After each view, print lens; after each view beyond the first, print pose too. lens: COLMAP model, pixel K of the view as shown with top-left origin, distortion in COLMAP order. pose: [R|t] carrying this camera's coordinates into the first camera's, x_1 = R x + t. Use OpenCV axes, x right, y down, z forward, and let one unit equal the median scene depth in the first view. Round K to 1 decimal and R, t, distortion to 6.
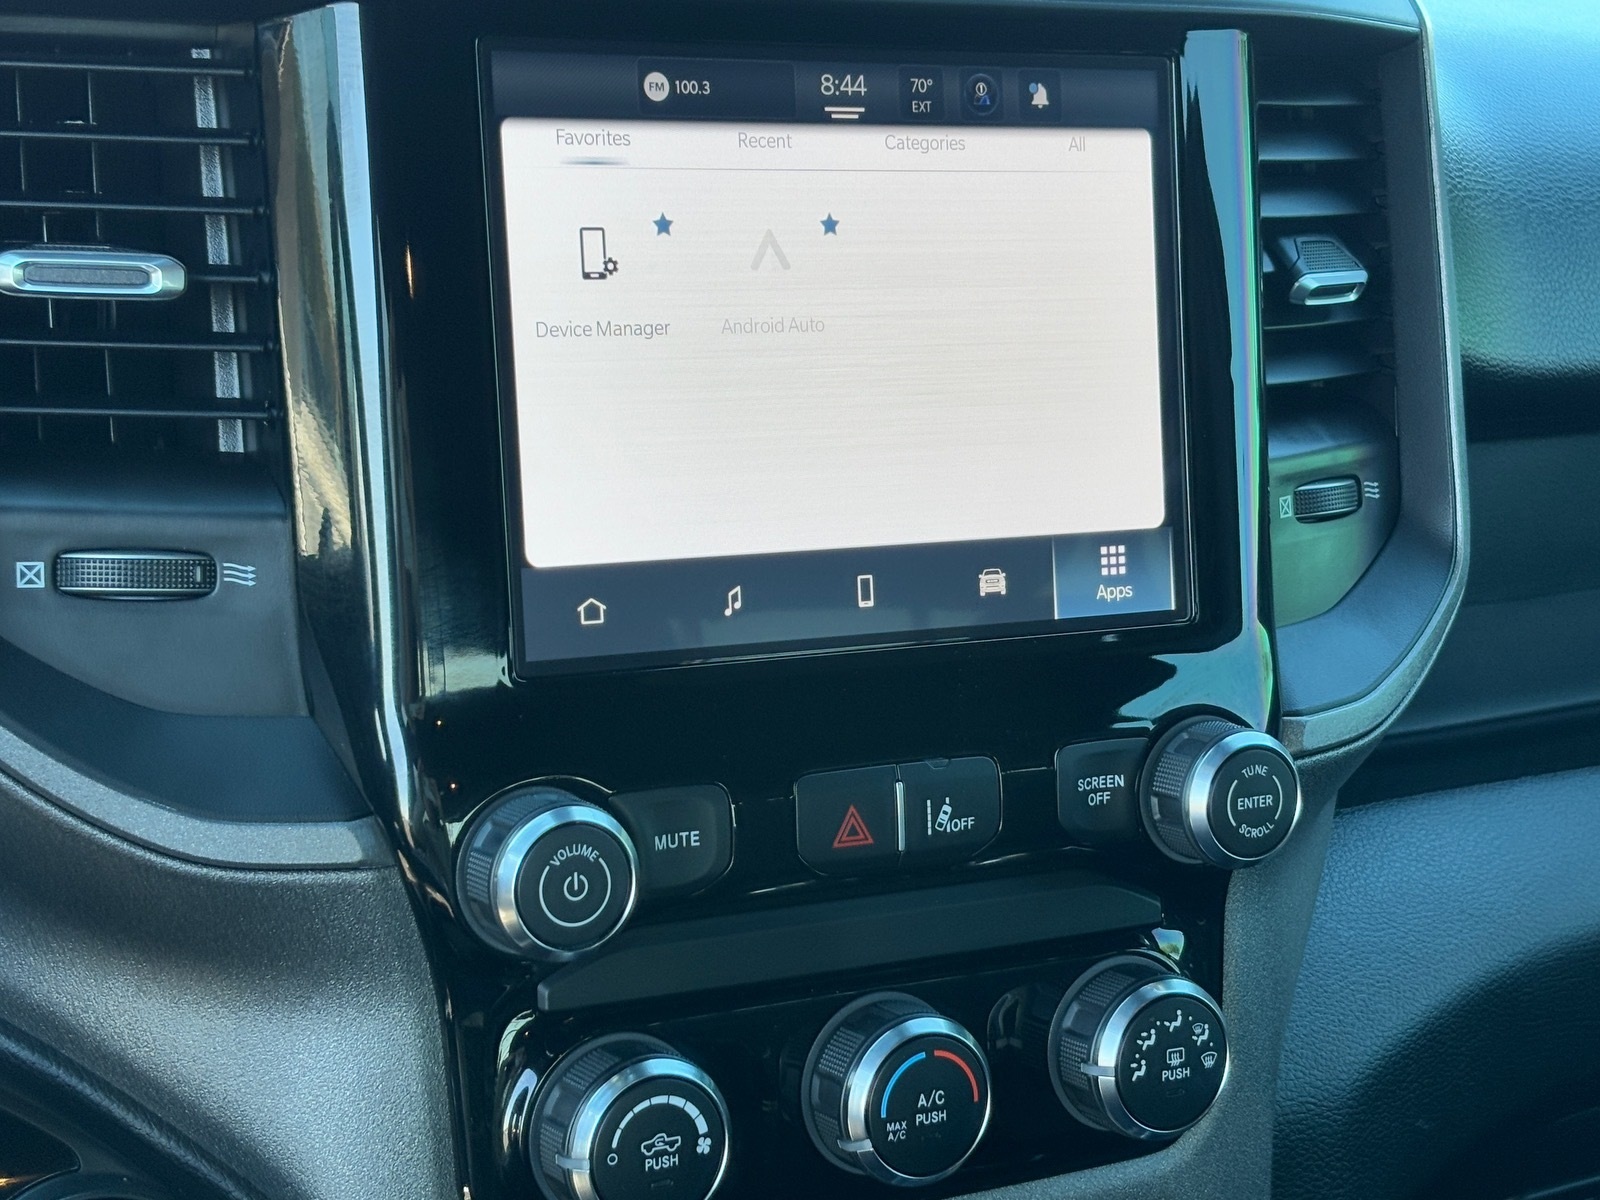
lens RADIAL K [[2840.8, 0, 795.3], [0, 2840.8, 636.2], [0, 0, 1]] dist [0.154819, 0.000000]
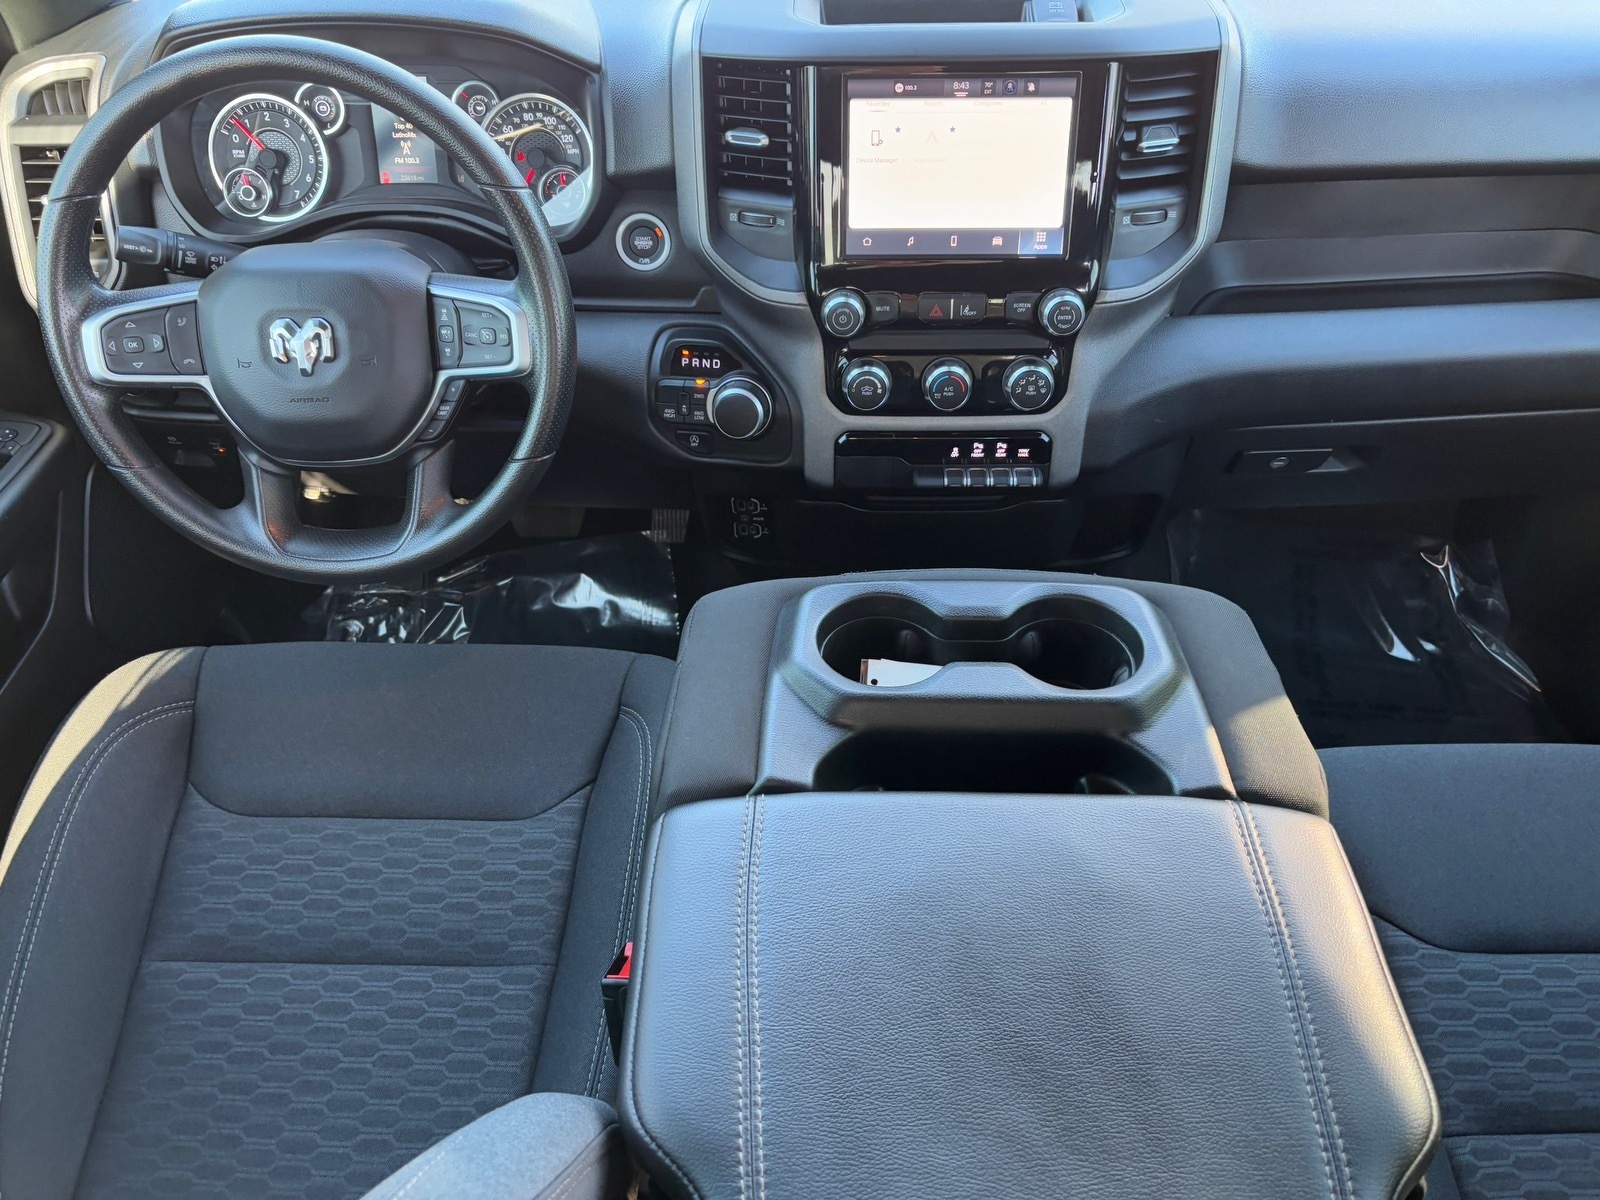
lens RADIAL K [[1243.2, 0, 798.2], [0, 1243.2, 618.3], [0, 0, 1]] dist [0.032135, -0.046344]
pose [[0.860222, 0.256485, -0.440720, 0.681307], [-0.063969, 0.911744, 0.405748, -0.211786], [0.505892, -0.320841, 0.800709, -0.490398]]
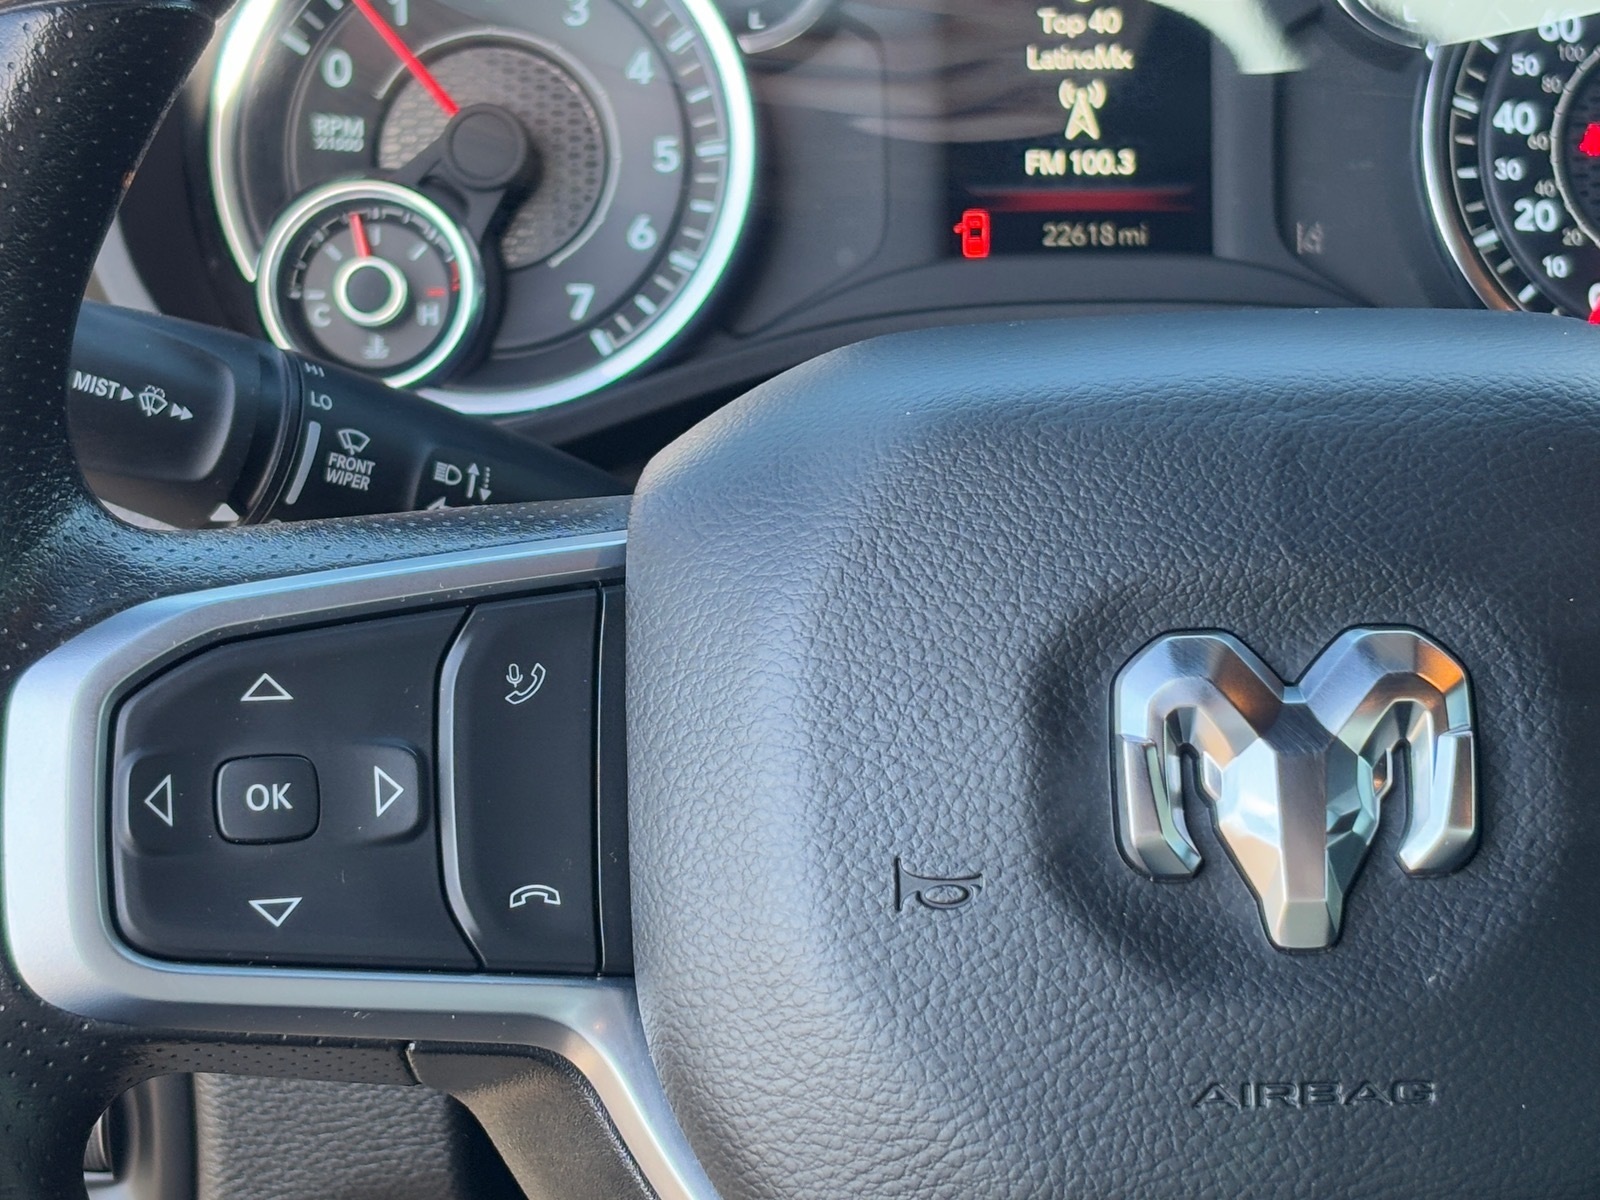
lens RADIAL K [[3739.9, 0, 724.4], [0, 3739.9, 583.0], [0, 0, 1]] dist [0.139158, 0.000000]
pose [[0.877453, 0.062187, -0.475615, -0.293517], [-0.065599, 0.997801, 0.009440, 0.089433], [0.475157, 0.022916, 0.879603, -0.242747]]
